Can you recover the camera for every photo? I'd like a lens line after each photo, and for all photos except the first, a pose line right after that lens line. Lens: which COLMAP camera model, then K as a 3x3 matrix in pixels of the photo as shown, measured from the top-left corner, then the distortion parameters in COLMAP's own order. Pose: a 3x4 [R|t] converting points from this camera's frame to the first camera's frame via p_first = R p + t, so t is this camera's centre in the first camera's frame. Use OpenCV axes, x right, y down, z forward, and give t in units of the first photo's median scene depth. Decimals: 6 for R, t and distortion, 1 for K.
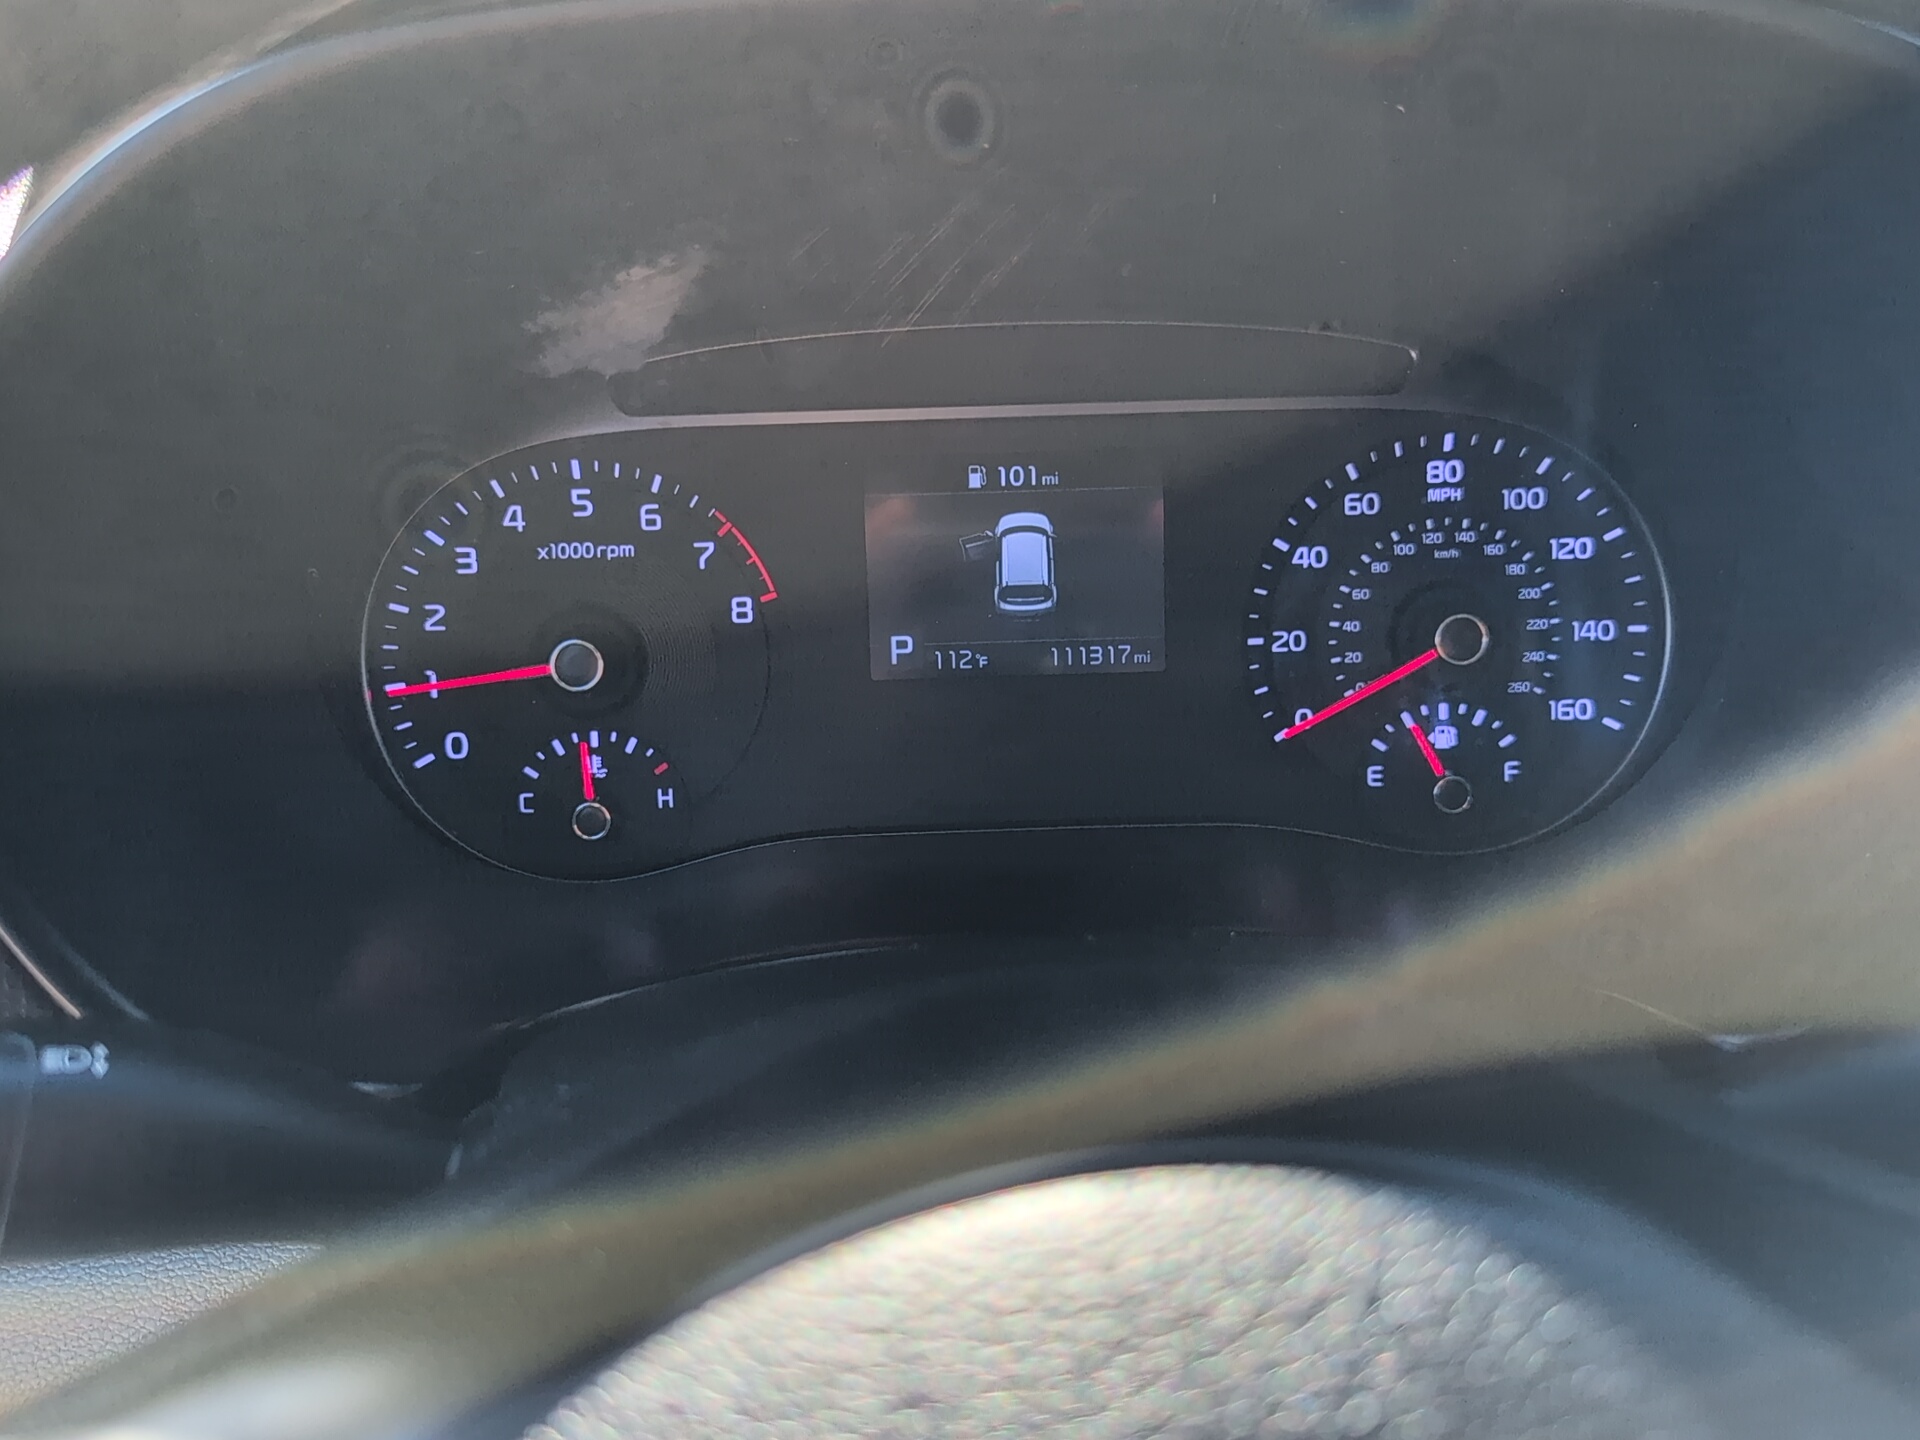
lens RADIAL K [[1604.0, 0, 960.0], [0, 1604.0, 720.0], [0, 0, 1]] dist [-0.014850, -0.006710]
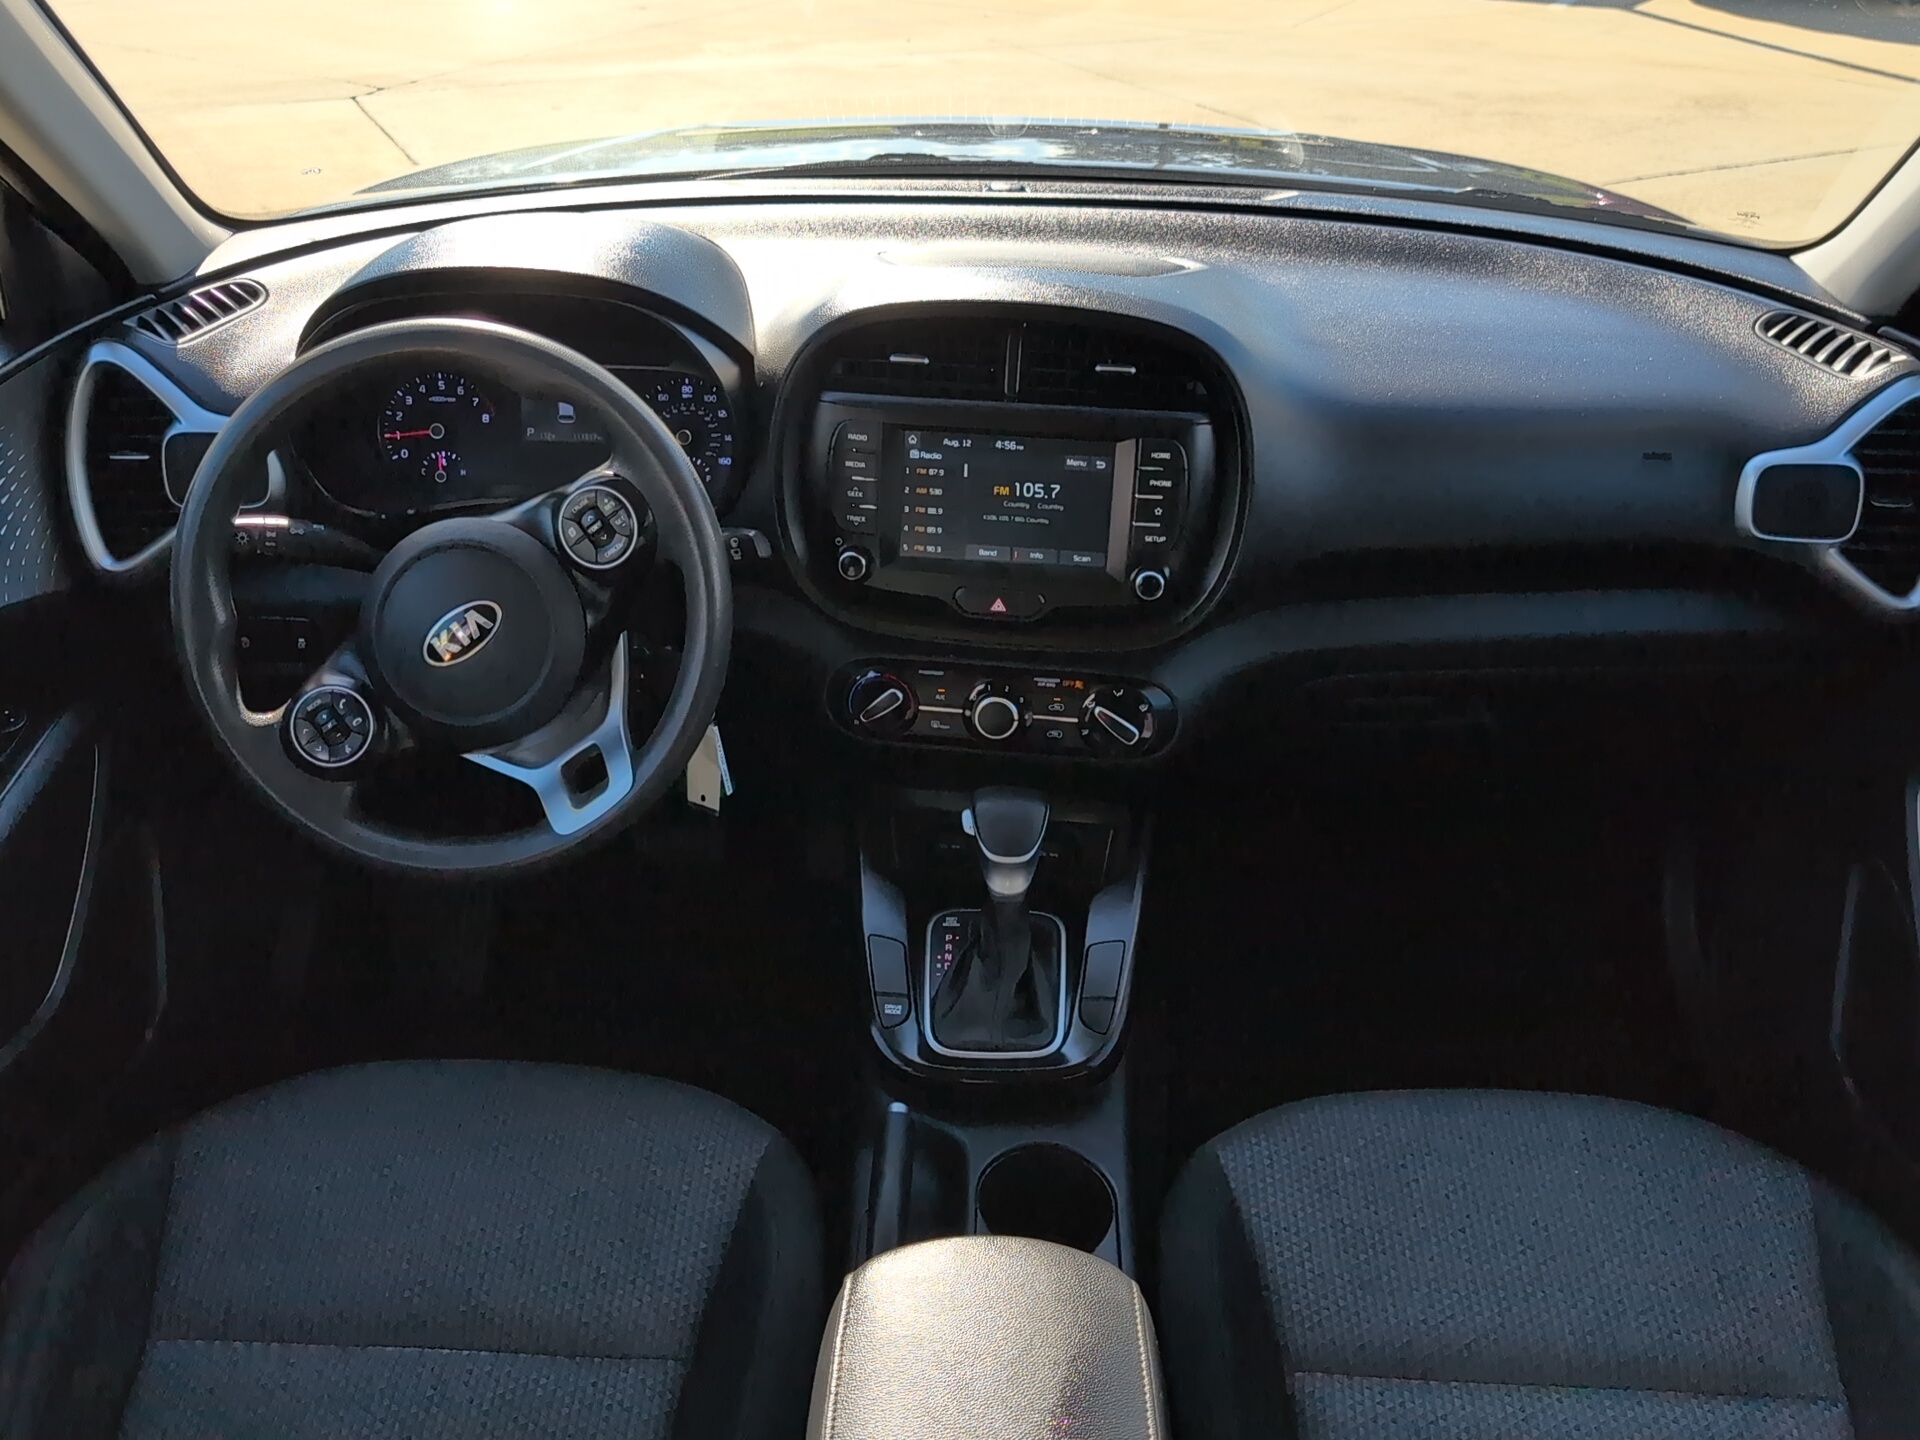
lens RADIAL K [[1630.1, 0, 954.2], [0, 1630.1, 729.5], [0, 0, 1]] dist [0.140125, -0.349069]
pose [[0.997129, 0.056711, -0.050169, 1.101108], [-0.053848, 0.996940, 0.056673, 0.348502], [0.053230, -0.053809, 0.997131, -2.569716]]
